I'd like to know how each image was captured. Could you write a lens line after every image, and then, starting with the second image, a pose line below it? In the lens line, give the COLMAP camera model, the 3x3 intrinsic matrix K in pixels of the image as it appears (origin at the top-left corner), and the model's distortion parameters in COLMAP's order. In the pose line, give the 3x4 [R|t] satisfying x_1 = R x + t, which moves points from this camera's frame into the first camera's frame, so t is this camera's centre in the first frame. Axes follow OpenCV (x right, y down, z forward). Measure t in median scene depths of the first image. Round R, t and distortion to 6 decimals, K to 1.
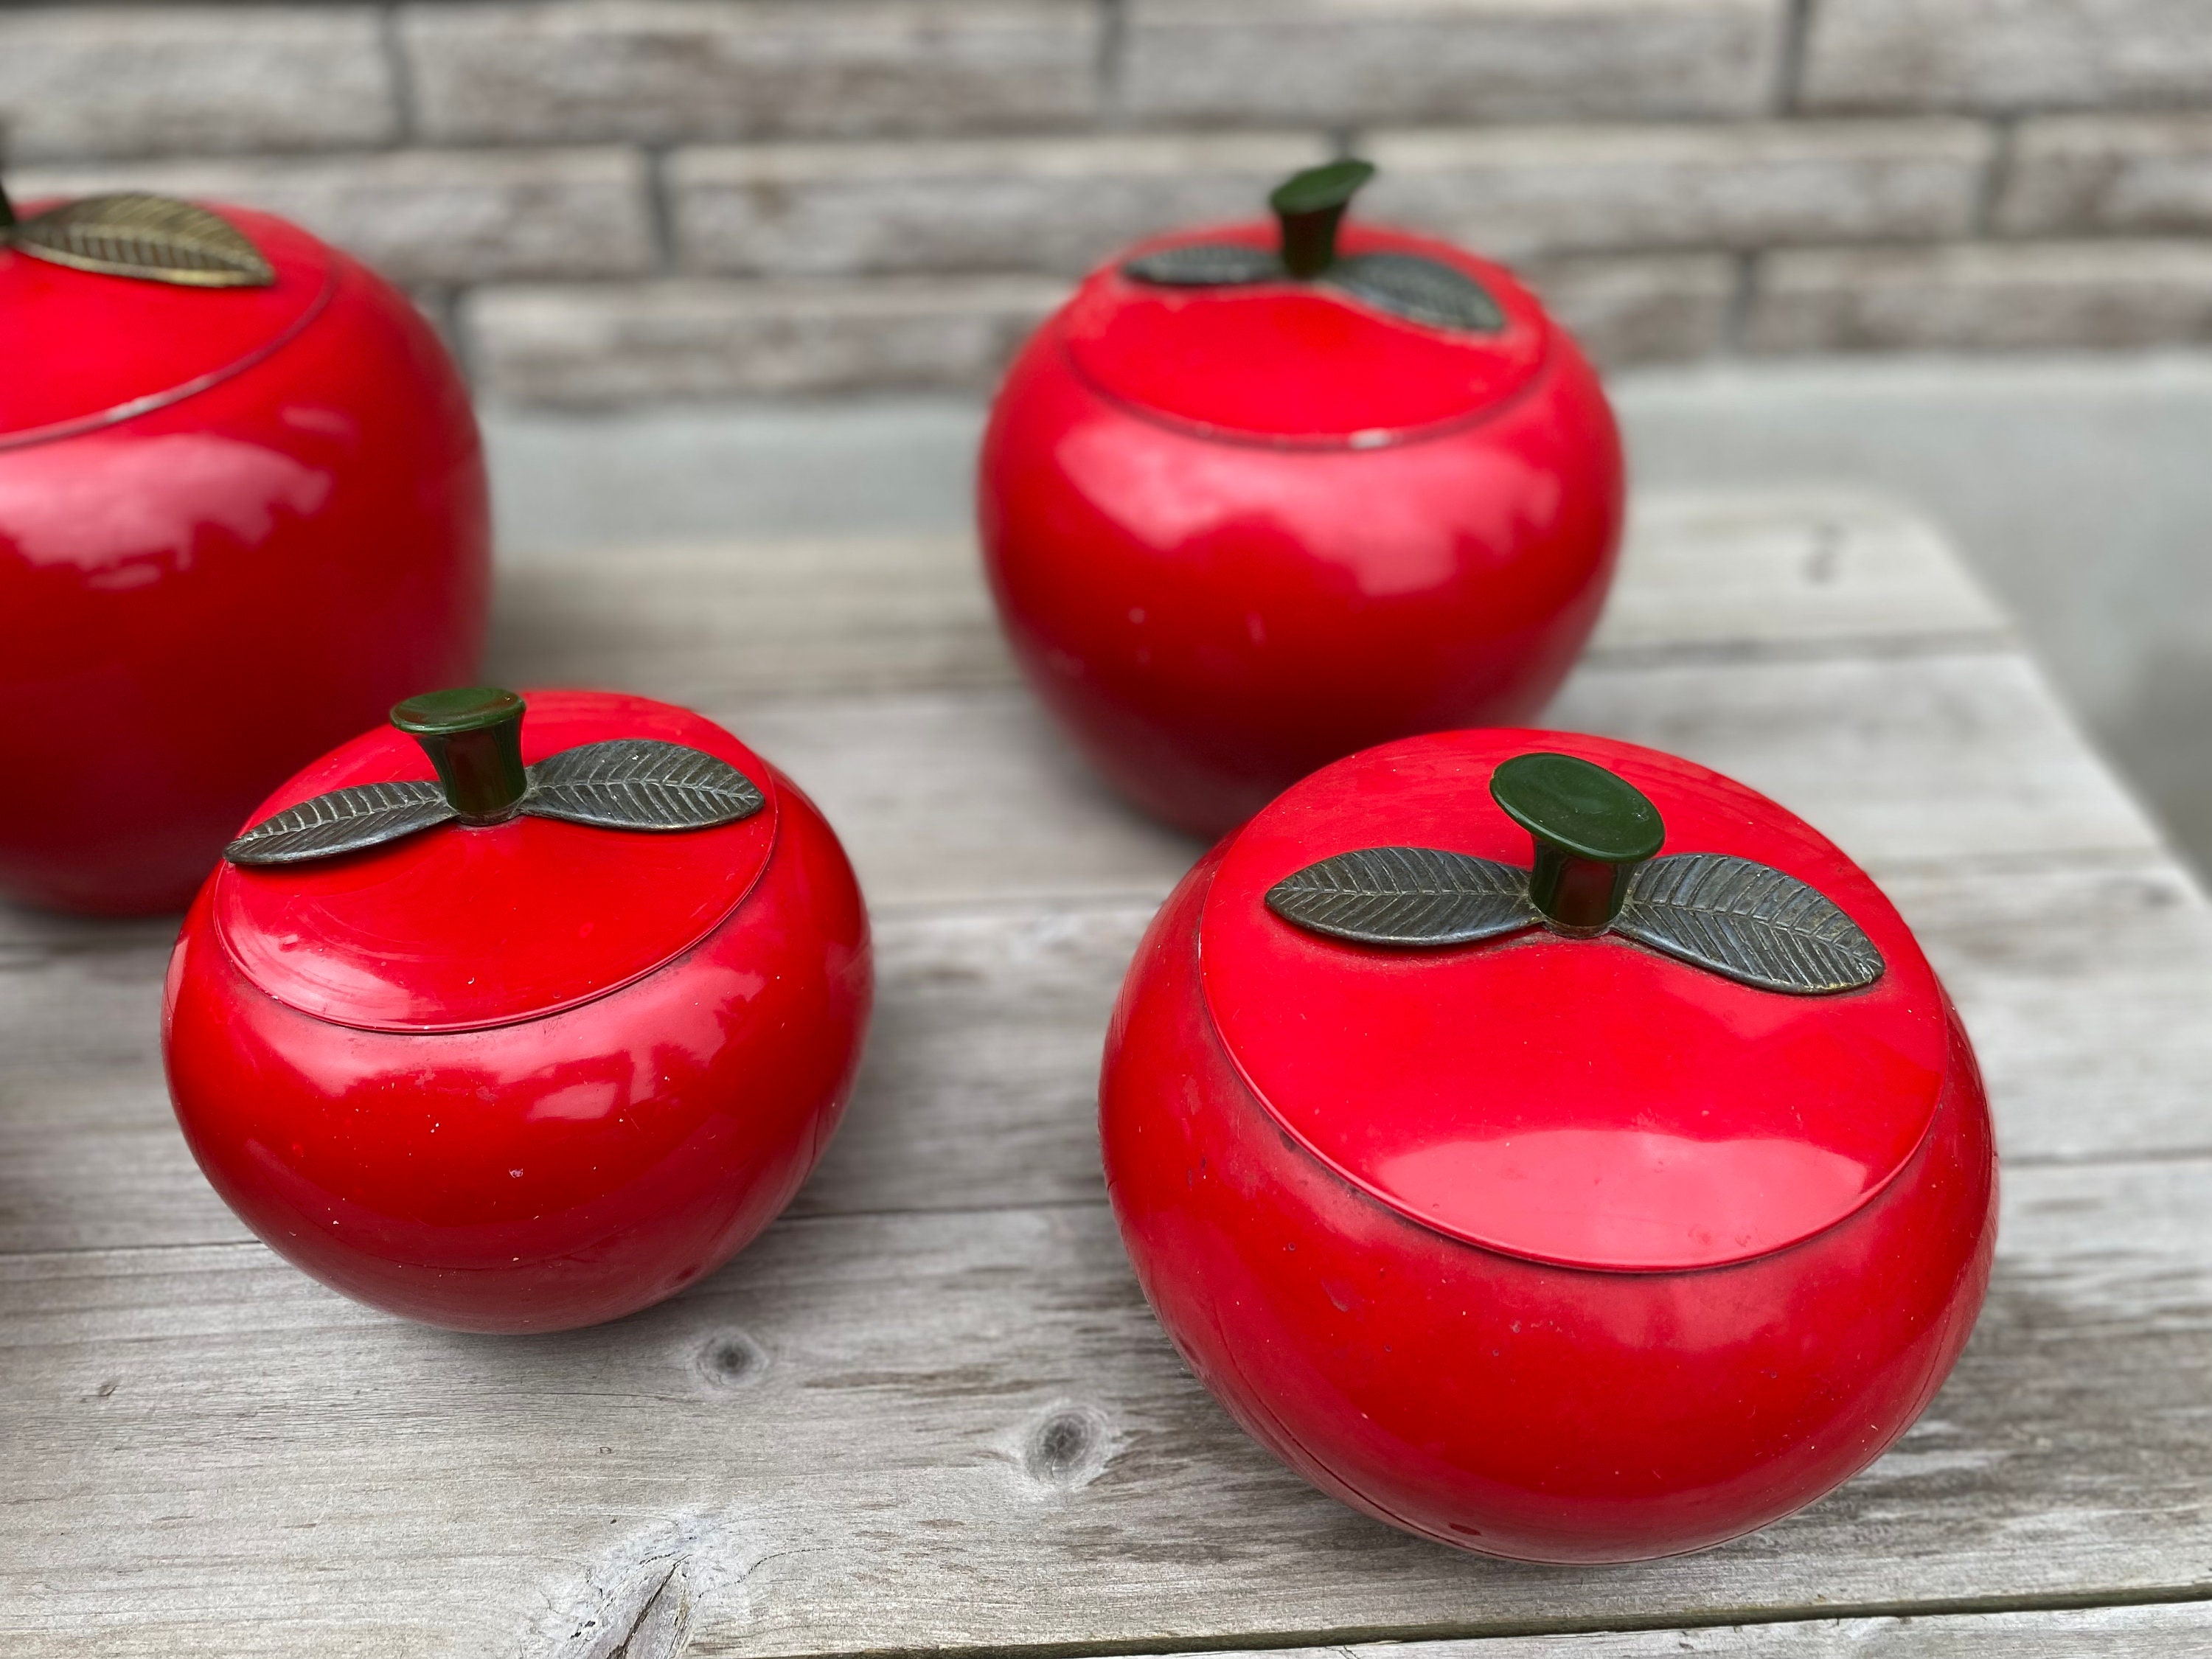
lens RADIAL K [[1705.4, 0, 1093.5], [0, 1705.4, 835.2], [0, 0, 1]] dist [0.002499, -0.014764]
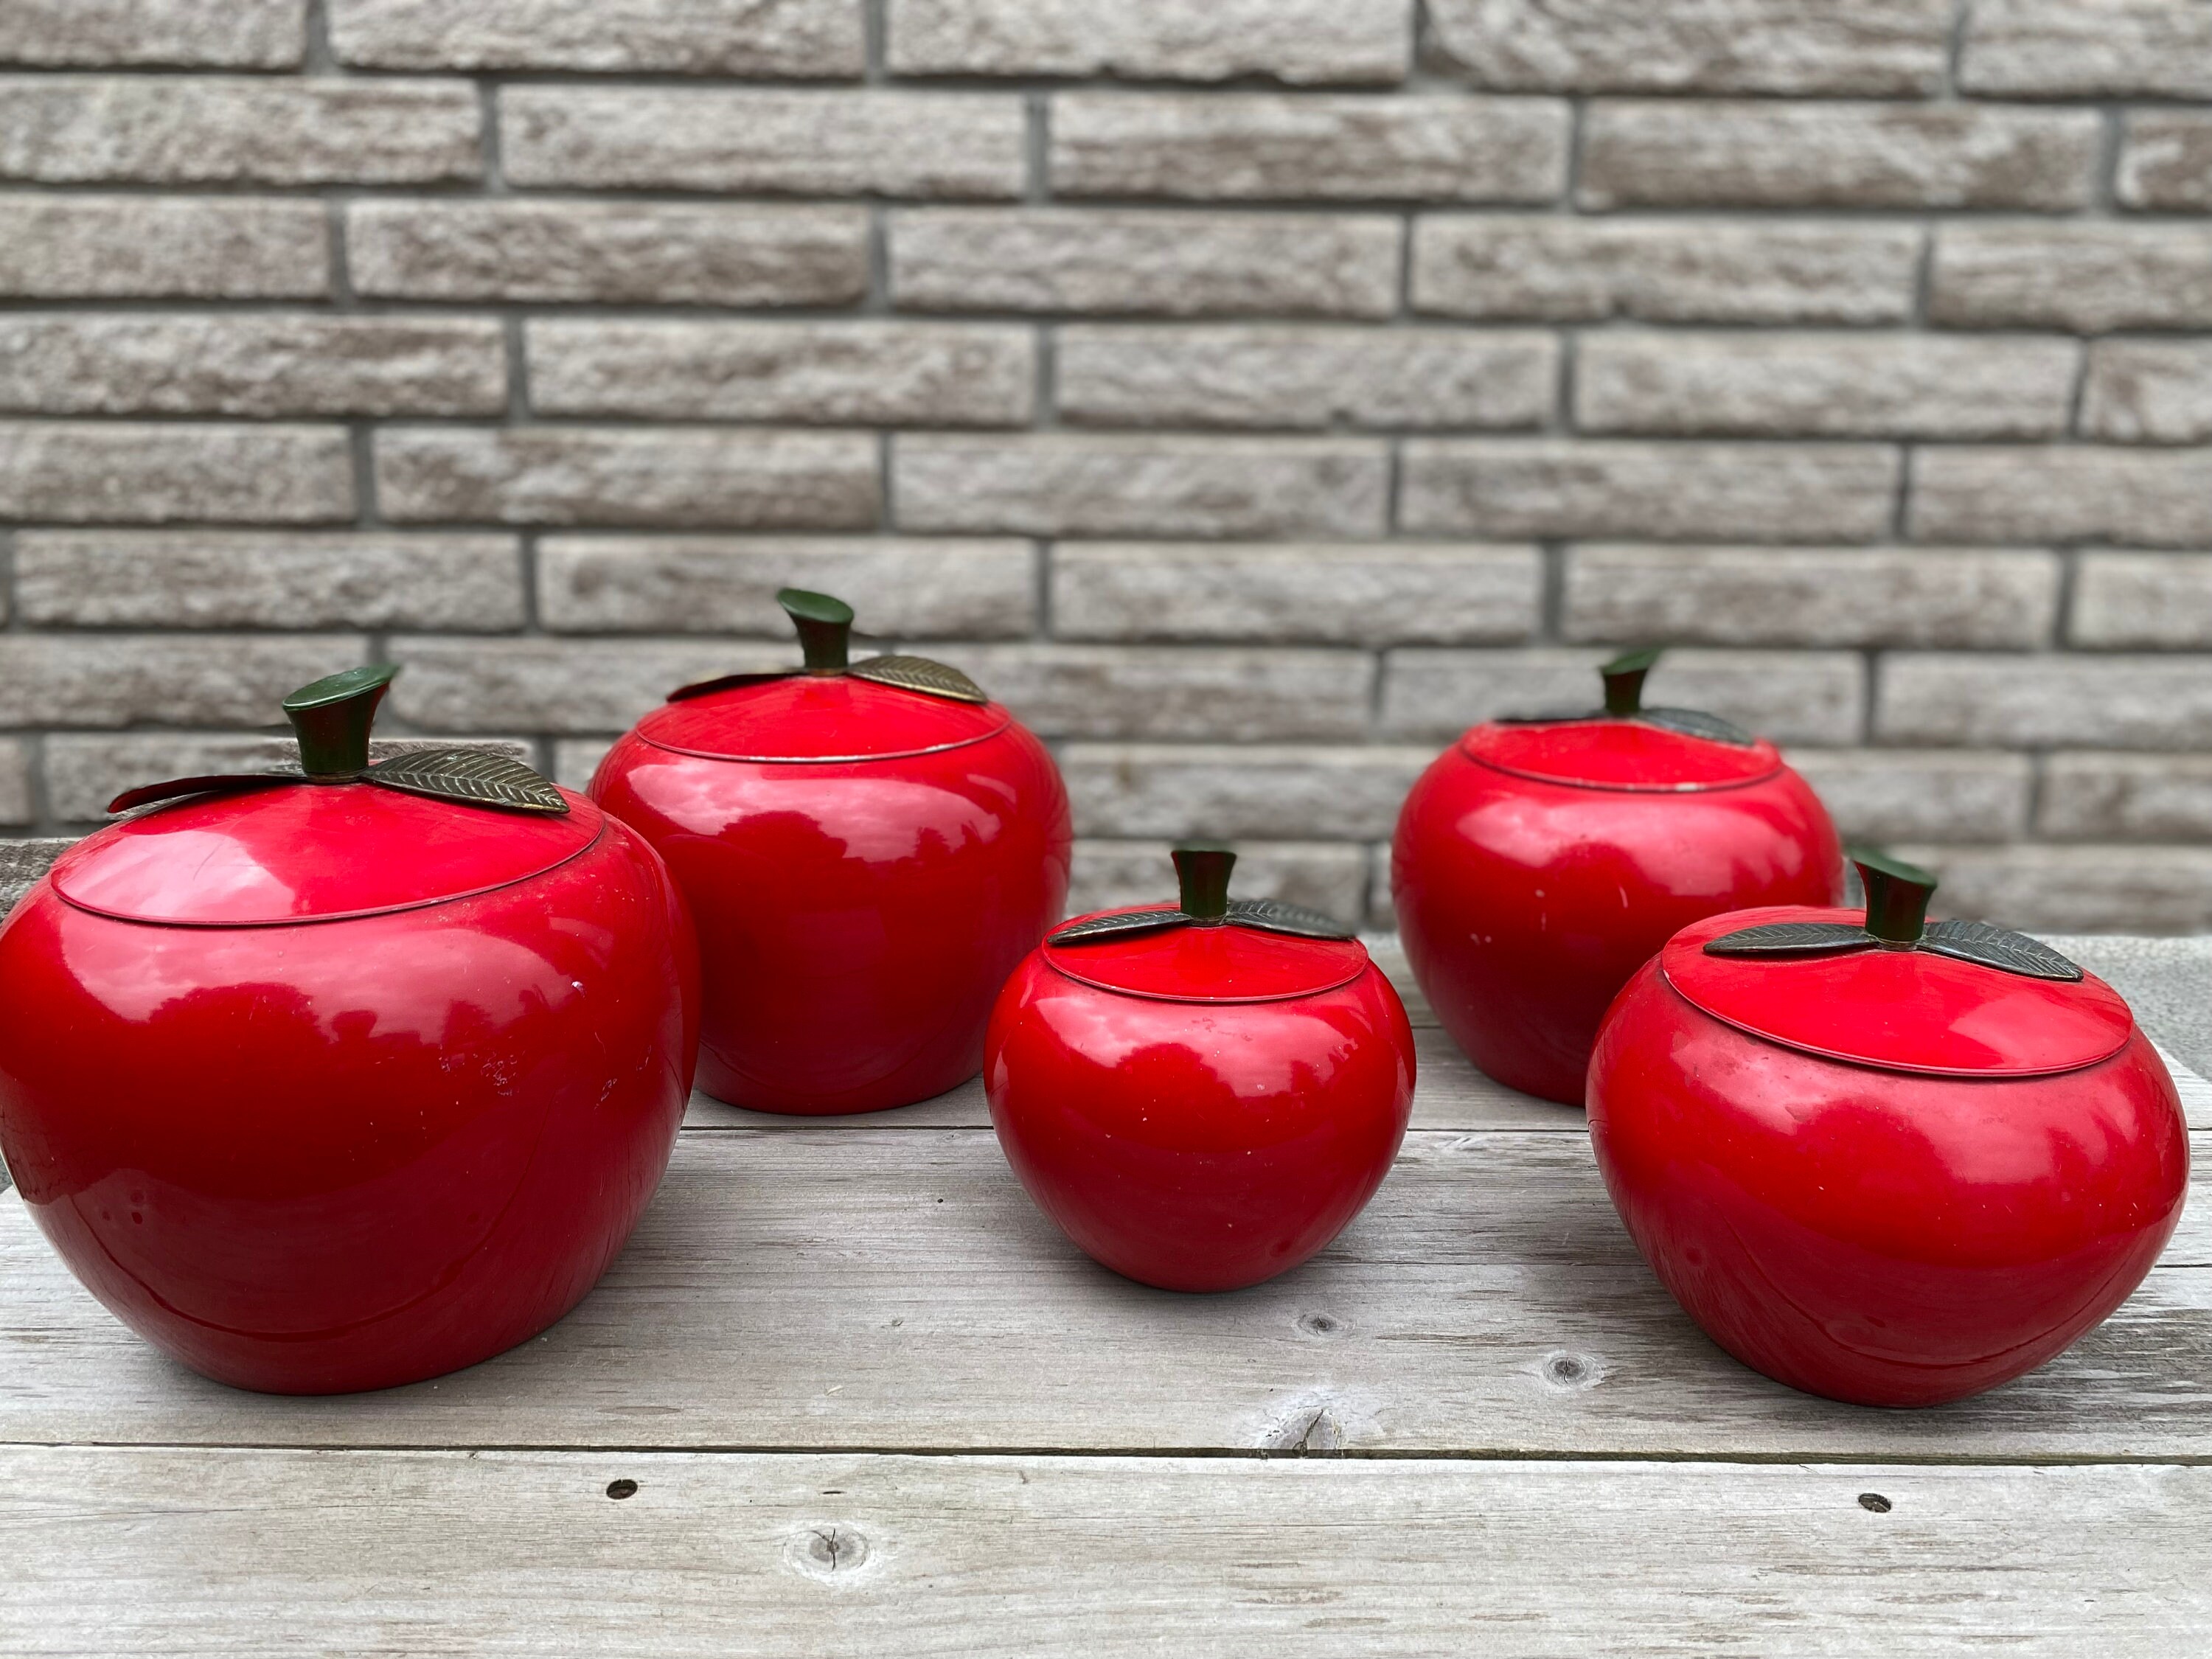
lens RADIAL K [[1701.1, 0, 1093.0], [0, 1701.1, 830.3], [0, 0, 1]] dist [0.002573, -0.008090]
pose [[0.998895, 0.026619, -0.038732, -0.379279], [-0.040605, 0.903787, -0.426052, 0.578759], [0.023664, 0.427154, 0.903869, -0.511971]]
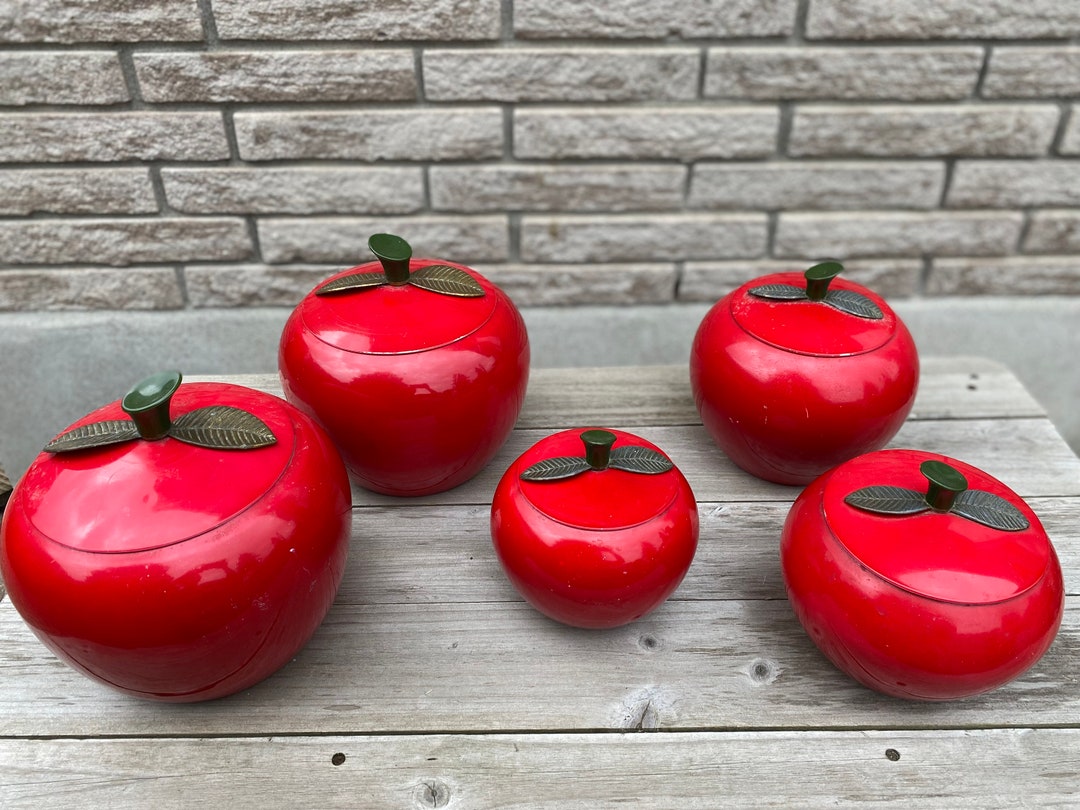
lens RADIAL K [[827.2, 0, 536.4], [0, 827.2, 401.6], [0, 0, 1]] dist [0.008076, -0.014893]
pose [[0.999318, 0.024366, -0.027740, -0.409583], [-0.026668, 0.995949, -0.085872, 0.000189], [0.025535, 0.086553, 0.995920, -0.597276]]
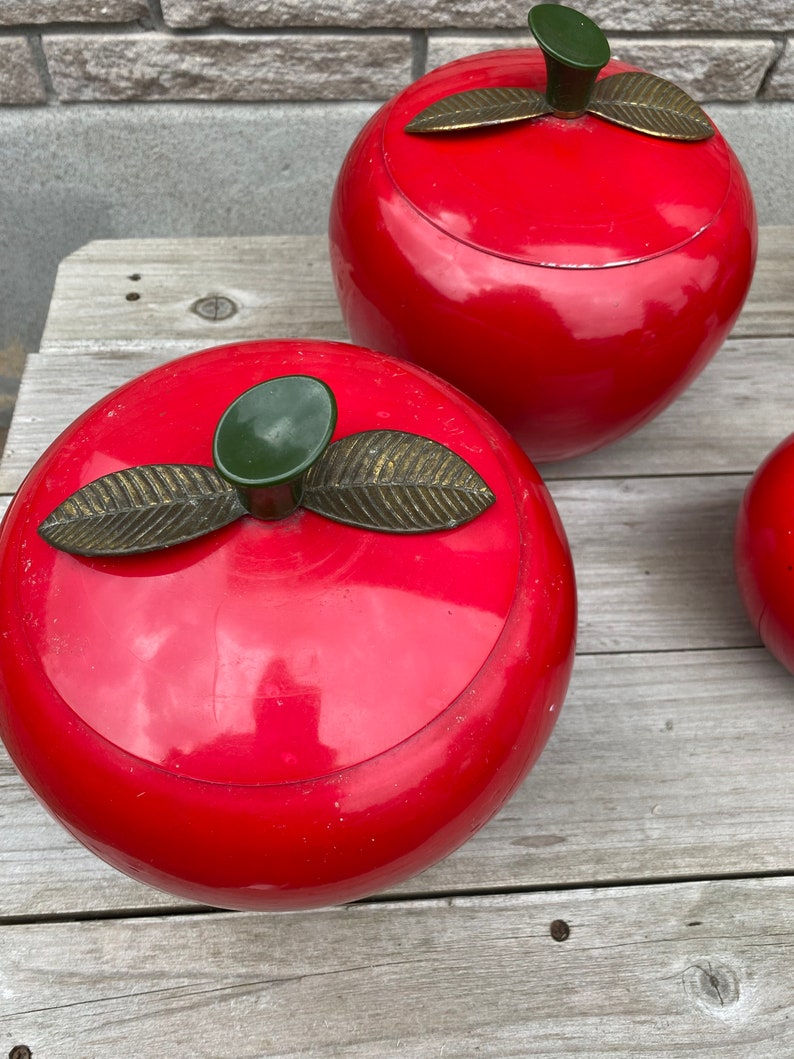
lens RADIAL K [[814.4, 0, 406.8], [0, 814.4, 525.6], [0, 0, 1]] dist [0.002573, -0.008090]
pose [[0.999101, 0.011932, 0.040673, -0.991329], [-0.024140, 0.948917, 0.314602, -0.239347], [-0.034841, -0.315301, 0.948352, 0.116610]]
